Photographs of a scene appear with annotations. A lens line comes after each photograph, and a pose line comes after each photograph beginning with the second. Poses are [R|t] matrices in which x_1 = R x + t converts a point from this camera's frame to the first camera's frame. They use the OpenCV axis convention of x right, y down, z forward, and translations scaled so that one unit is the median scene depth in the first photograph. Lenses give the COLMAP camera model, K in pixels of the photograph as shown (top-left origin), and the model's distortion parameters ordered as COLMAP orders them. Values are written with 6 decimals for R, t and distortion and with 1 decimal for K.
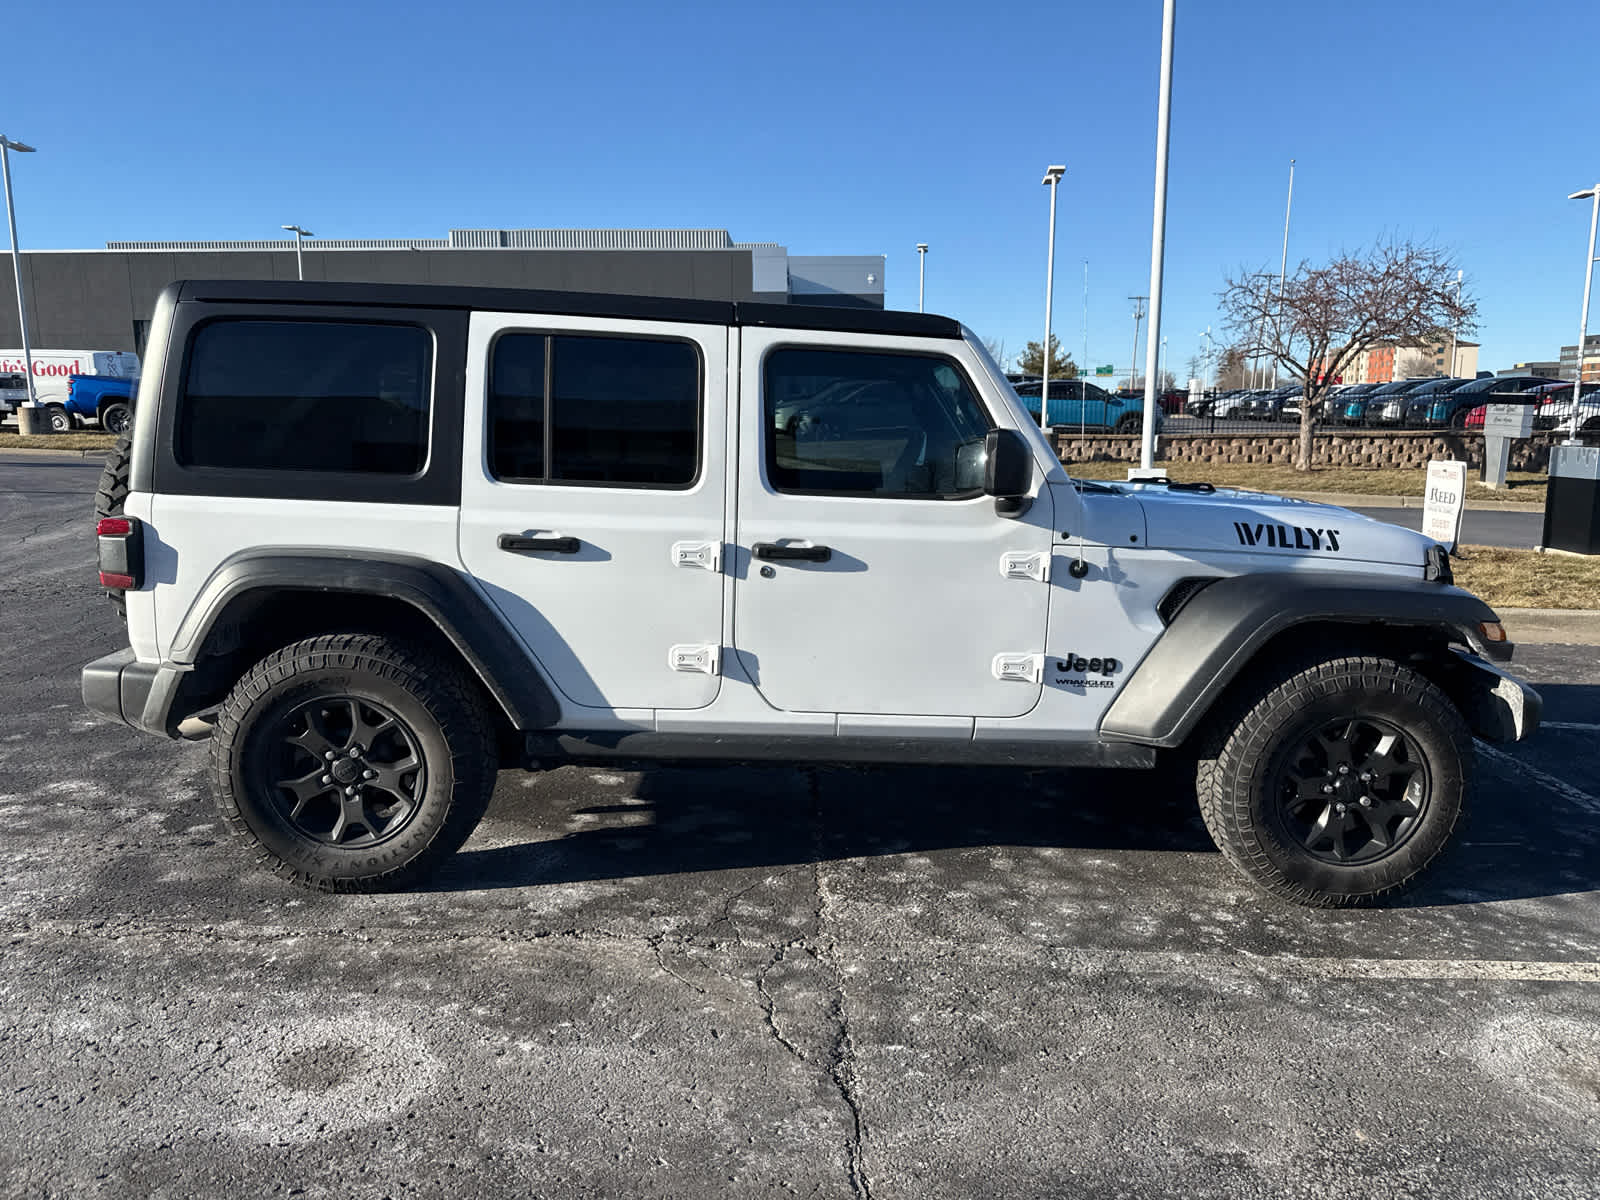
lens RADIAL K [[1134.6, 0, 800.8], [0, 1134.6, 628.4], [0, 0, 1]] dist [0.076016, -0.105978]
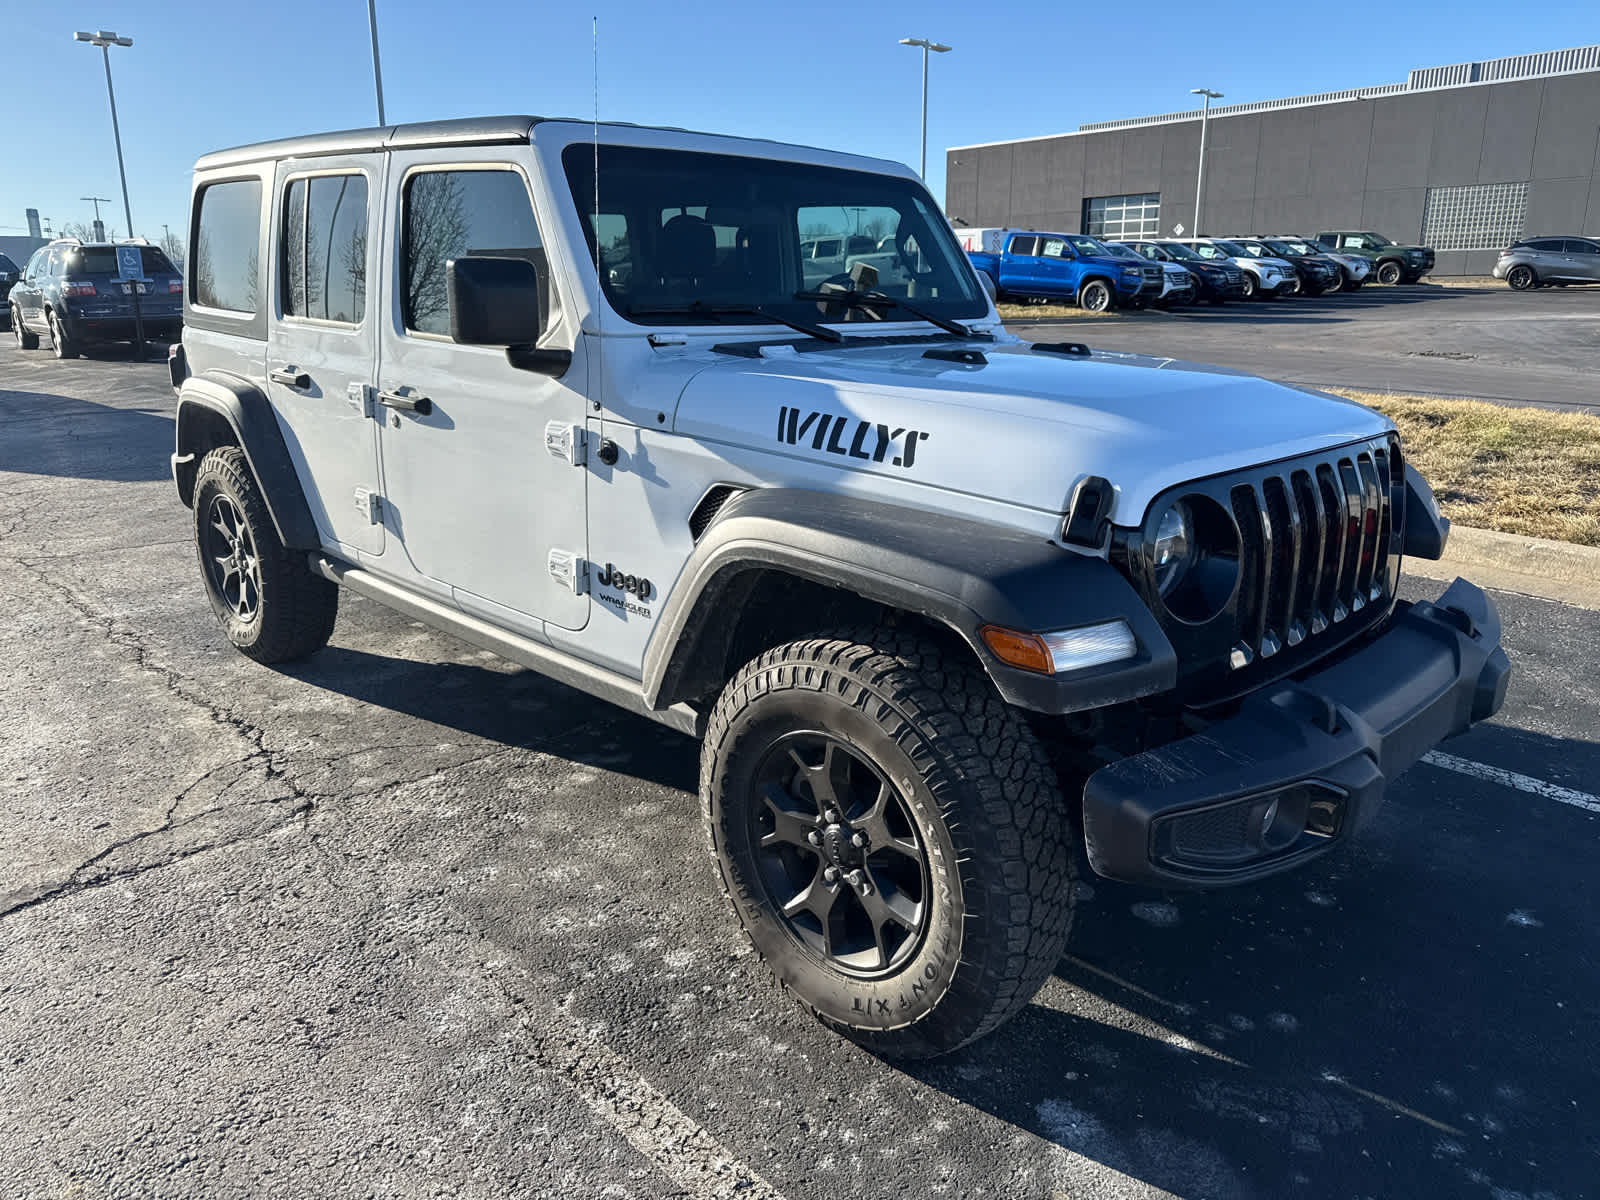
lens RADIAL K [[1143.2, 0, 800.0], [0, 1143.2, 600.0], [0, 0, 1]] dist [0.006815, 0.002400]
pose [[0.684371, 0.186463, -0.704888, 0.871111], [-0.128180, 0.982459, 0.135440, -0.074140], [0.717778, -0.002339, 0.696268, 0.555466]]
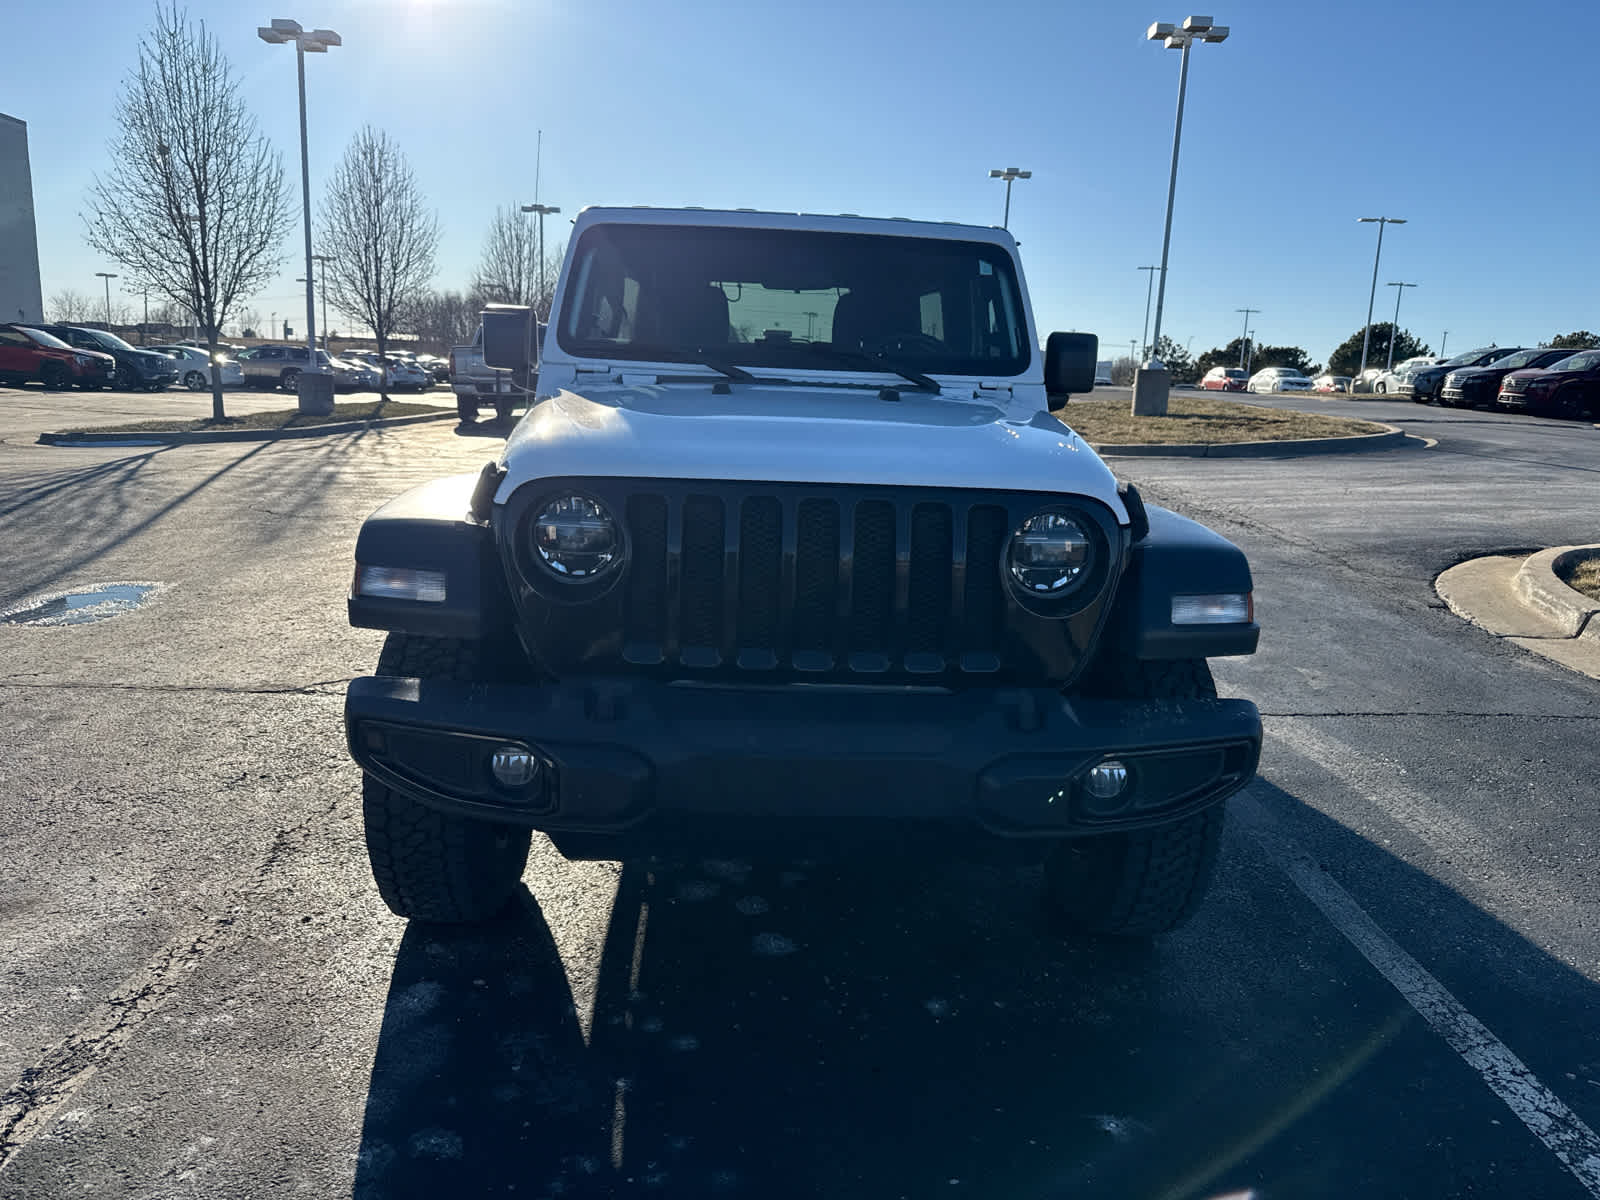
lens RADIAL K [[1134.6, 0, 800.8], [0, 1134.6, 628.4], [0, 0, 1]] dist [0.076016, -0.105978]
pose [[0.015562, 0.211640, -0.977224, 1.238193], [-0.224049, 0.953228, 0.202875, -0.156228], [0.974454, 0.215789, 0.062252, 1.184915]]
